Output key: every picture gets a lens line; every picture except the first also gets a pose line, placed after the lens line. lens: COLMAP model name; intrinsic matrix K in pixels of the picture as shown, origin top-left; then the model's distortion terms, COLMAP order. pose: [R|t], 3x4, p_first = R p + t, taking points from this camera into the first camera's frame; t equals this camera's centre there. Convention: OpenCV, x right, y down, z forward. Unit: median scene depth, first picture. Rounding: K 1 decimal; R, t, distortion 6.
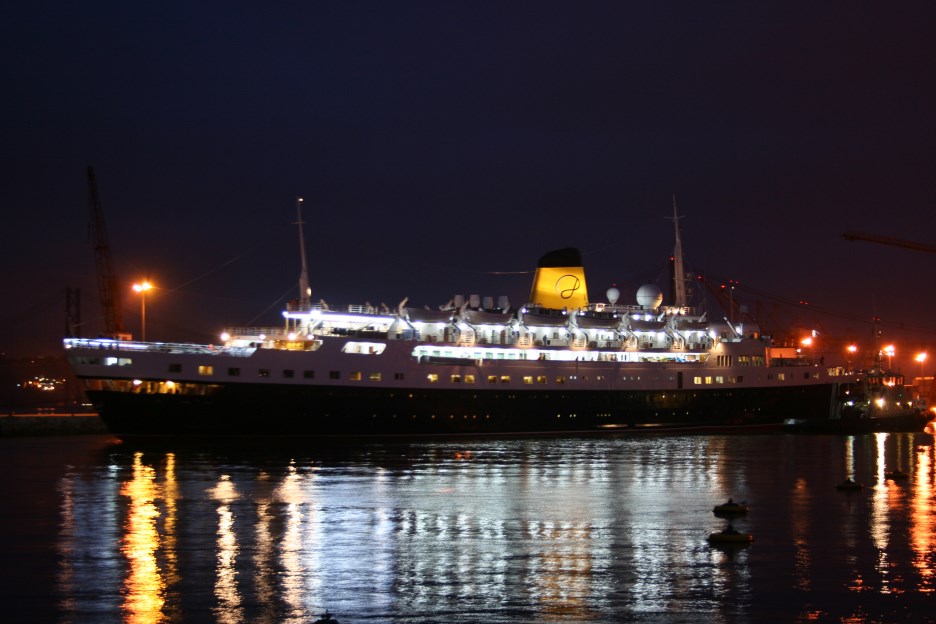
lens RADIAL K [[3689.5, 0, 468.0], [0, 3689.5, 312.0], [0, 0, 1]] dist [1.526213, 0.417143]
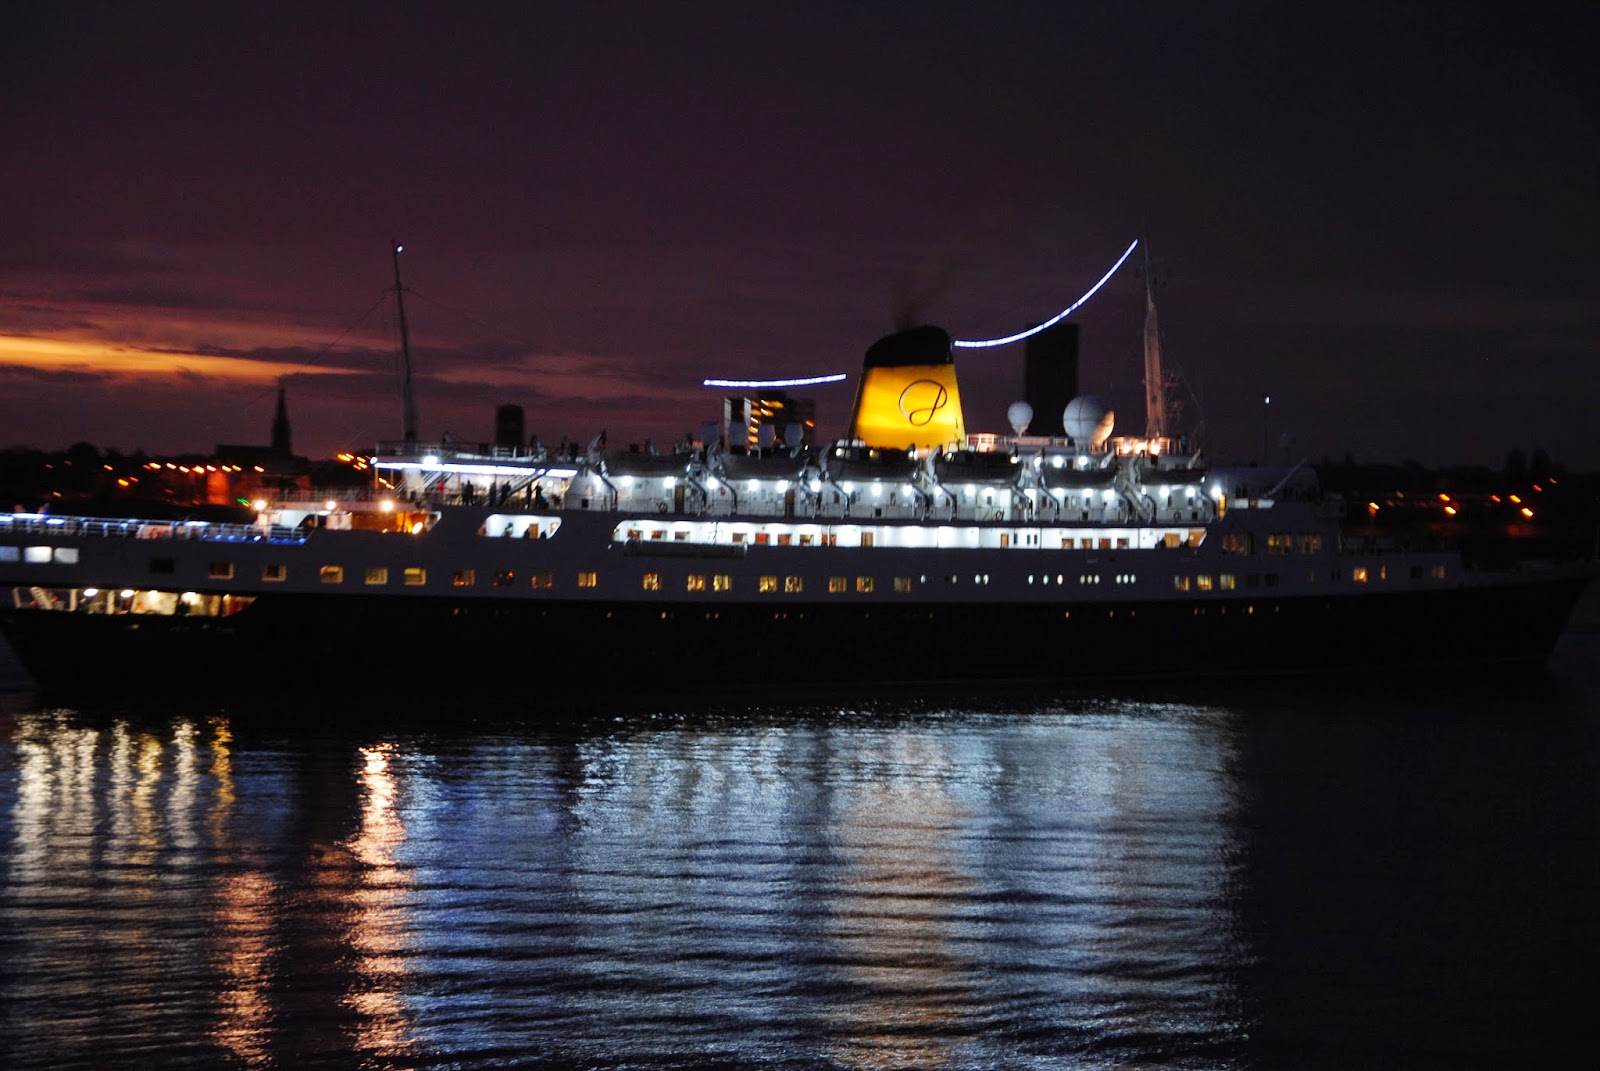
lens RADIAL K [[6306.9, 0, 800.0], [0, 6306.9, 535.5], [0, 0, 1]] dist [1.526213, 0.417143]
pose [[0.999829, -0.004696, 0.017863, -0.005504], [0.004507, 0.999933, 0.010617, 0.002088], [-0.017912, -0.010534, 0.999784, 0.114280]]
